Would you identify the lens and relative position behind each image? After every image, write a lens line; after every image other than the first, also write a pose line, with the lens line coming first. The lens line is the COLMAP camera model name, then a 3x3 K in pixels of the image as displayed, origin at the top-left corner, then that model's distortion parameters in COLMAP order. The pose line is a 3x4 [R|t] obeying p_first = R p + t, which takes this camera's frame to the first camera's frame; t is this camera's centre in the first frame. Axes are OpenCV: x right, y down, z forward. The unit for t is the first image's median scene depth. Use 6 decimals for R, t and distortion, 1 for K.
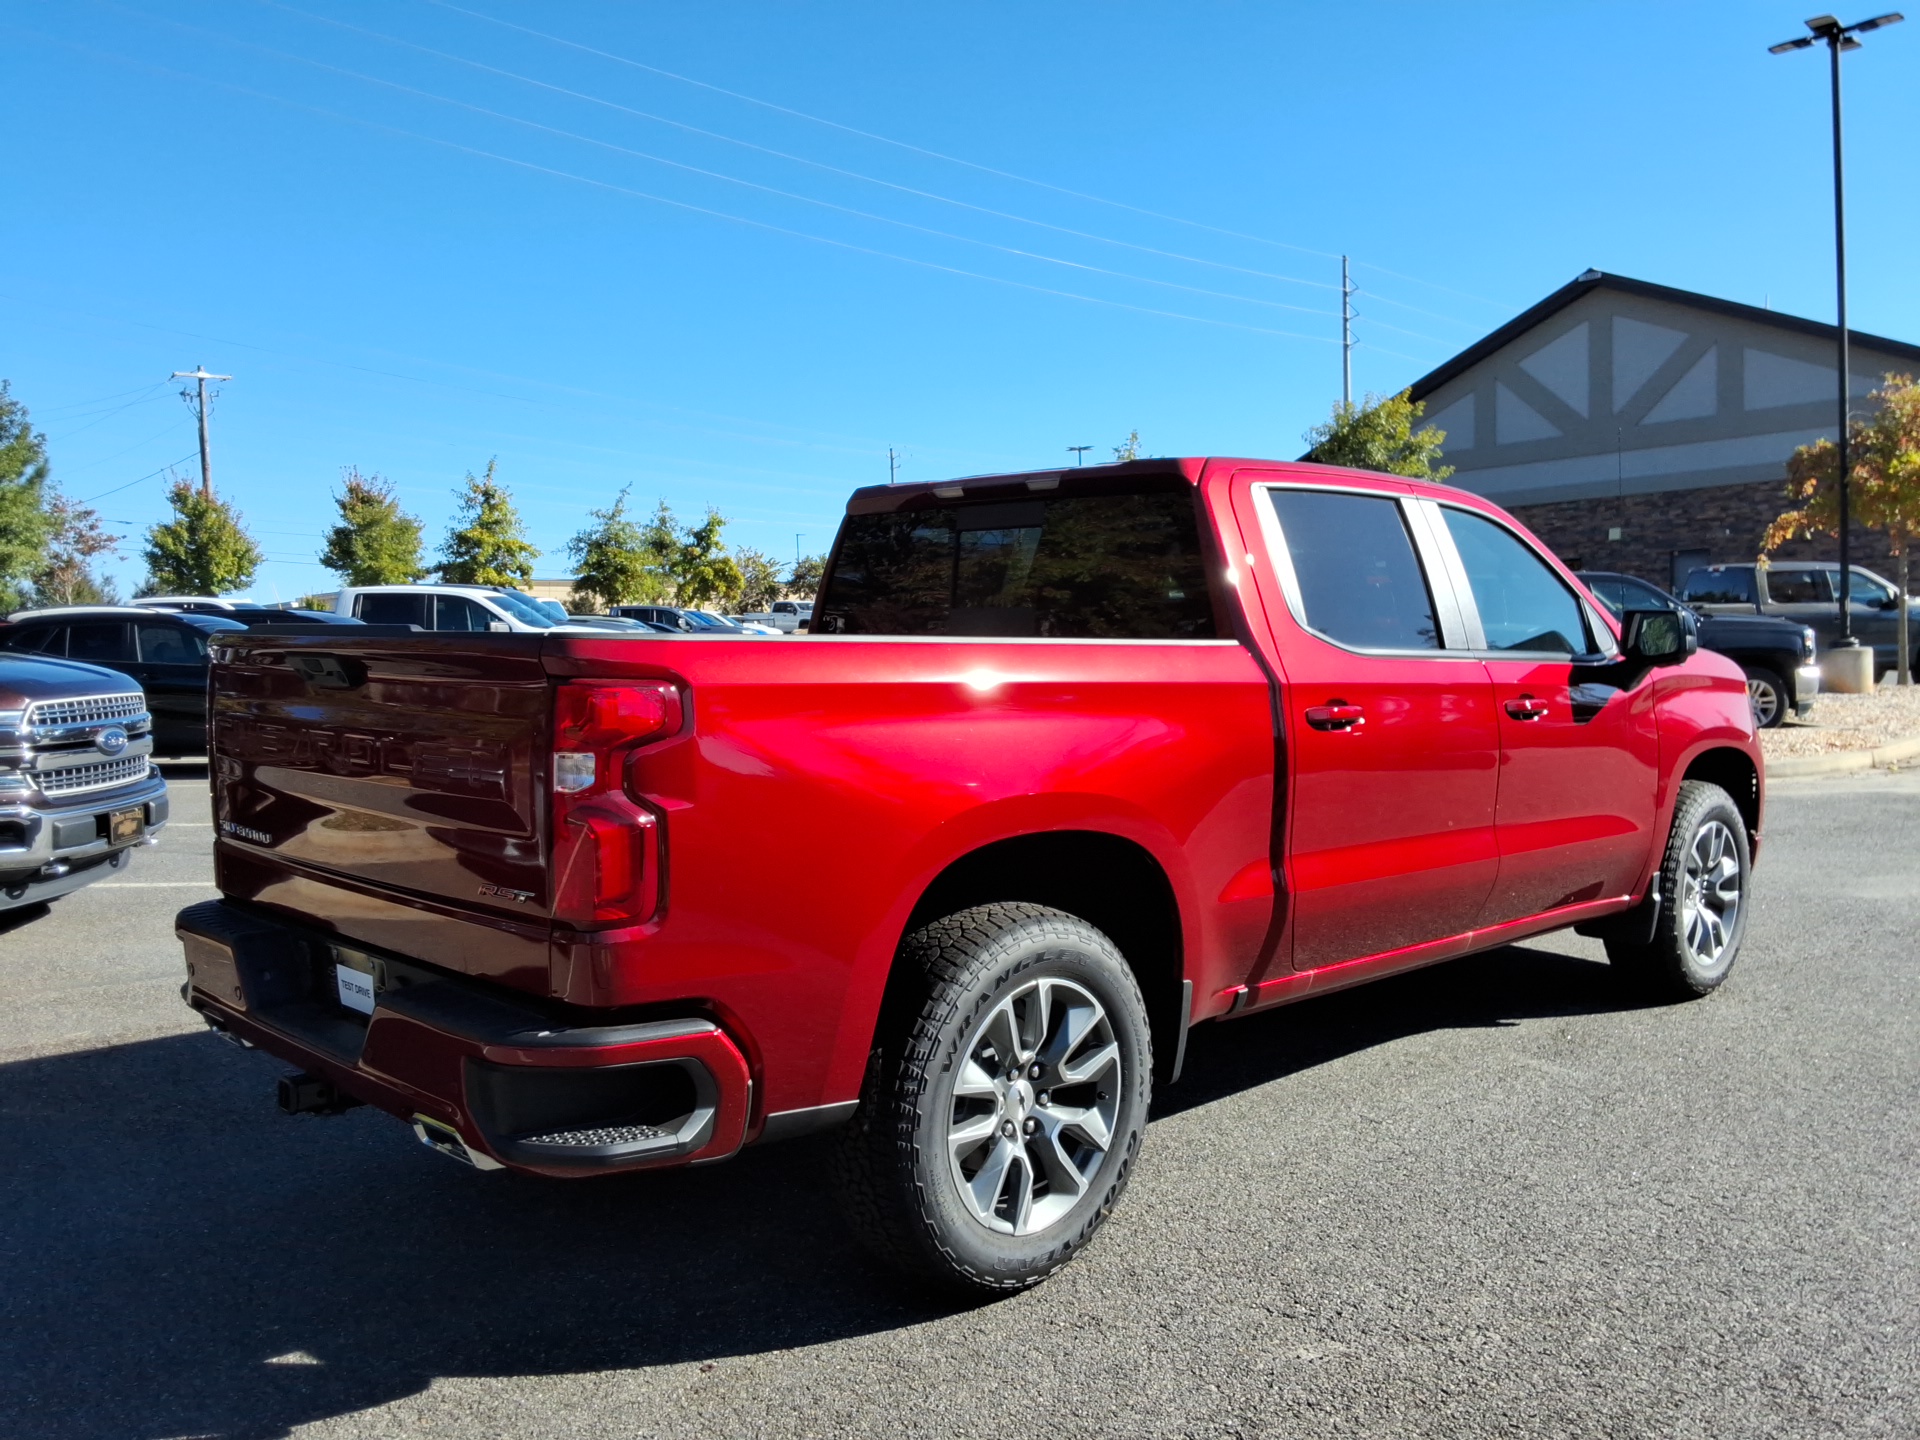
lens RADIAL K [[1535.5, 0, 947.4], [0, 1535.5, 731.6], [0, 0, 1]] dist [0.086532, -0.152280]
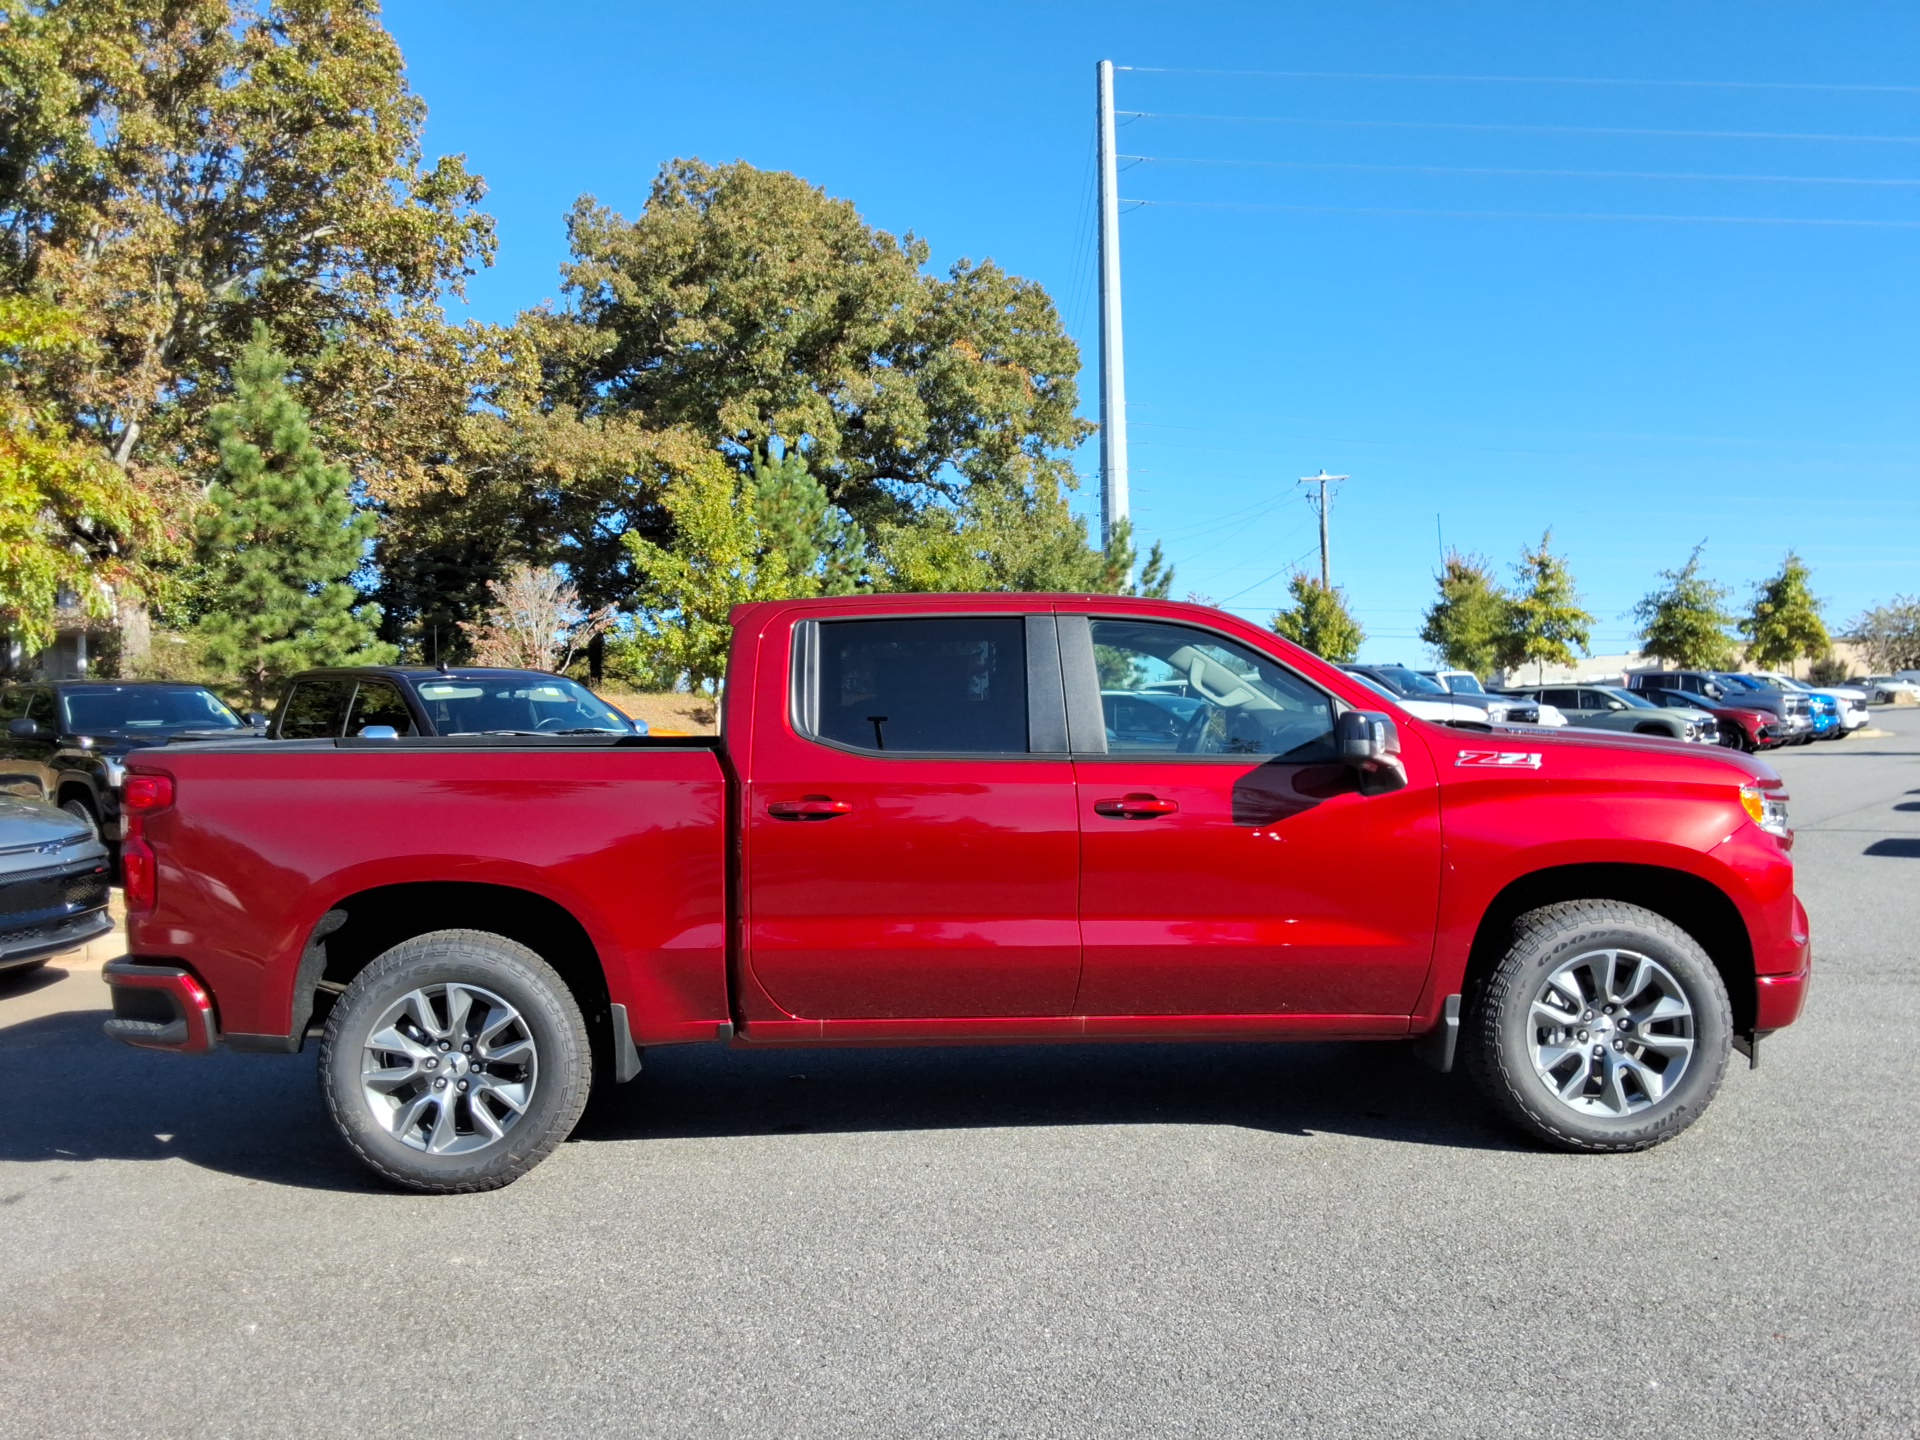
lens RADIAL K [[1535.5, 0, 1000.3], [0, 1535.5, 737.8], [0, 0, 1]] dist [0.086532, -0.152280]
pose [[0.737124, 0.001275, -0.675756, 0.121194], [-0.026723, 0.999271, -0.027264, -0.003534], [0.675229, 0.038155, 0.736621, 0.022840]]
